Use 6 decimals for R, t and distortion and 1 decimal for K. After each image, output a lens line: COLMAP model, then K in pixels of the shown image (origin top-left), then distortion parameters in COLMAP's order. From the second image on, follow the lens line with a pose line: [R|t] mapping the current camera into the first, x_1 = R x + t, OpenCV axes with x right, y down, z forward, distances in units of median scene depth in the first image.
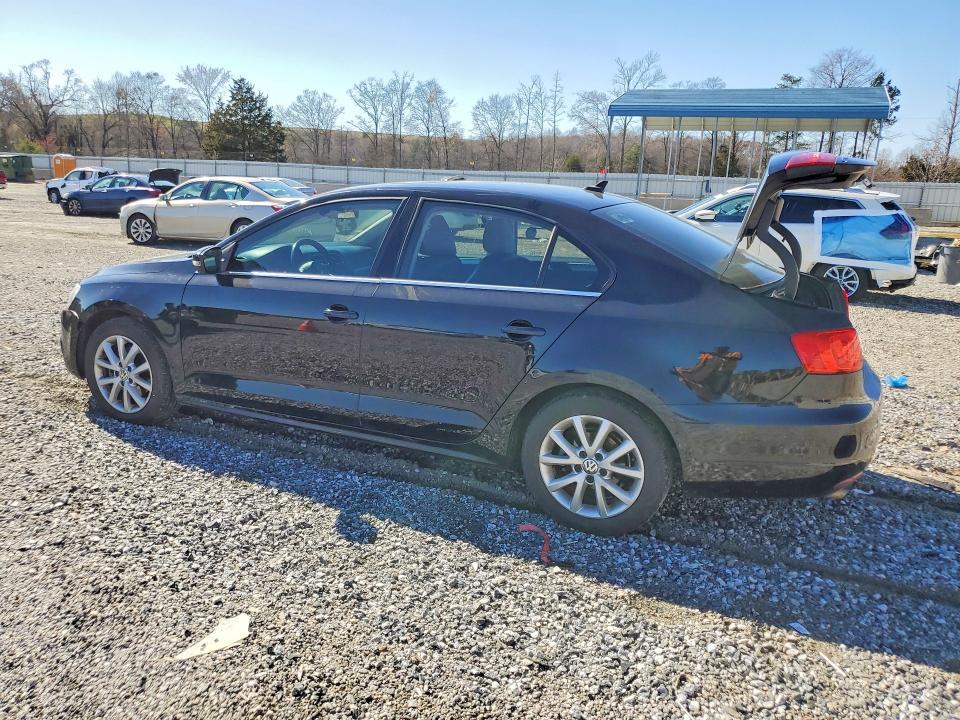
lens RADIAL K [[749.6, 0, 468.2], [0, 749.6, 360.8], [0, 0, 1]] dist [0.025160, -0.000696]
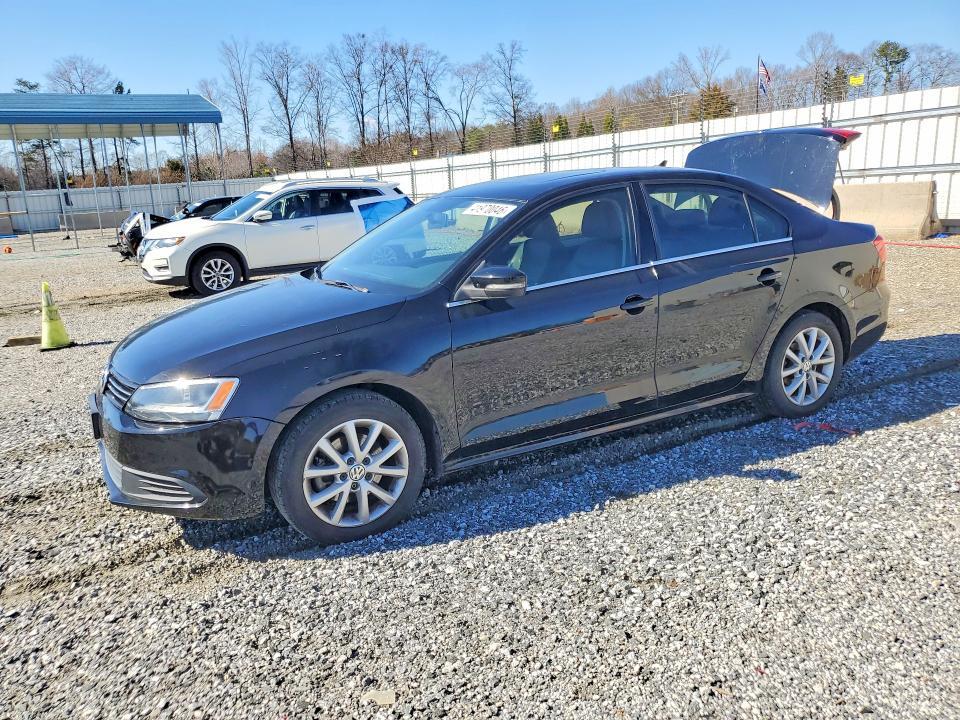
lens RADIAL K [[753.6, 0, 479.1], [0, 753.6, 345.4], [0, 0, 1]] dist [0.012344, 0.007386]
pose [[0.601263, -0.243959, 0.760899, -0.330651], [0.264969, 0.959246, 0.098174, -0.050291], [-0.753840, 0.142586, 0.641401, 0.160296]]
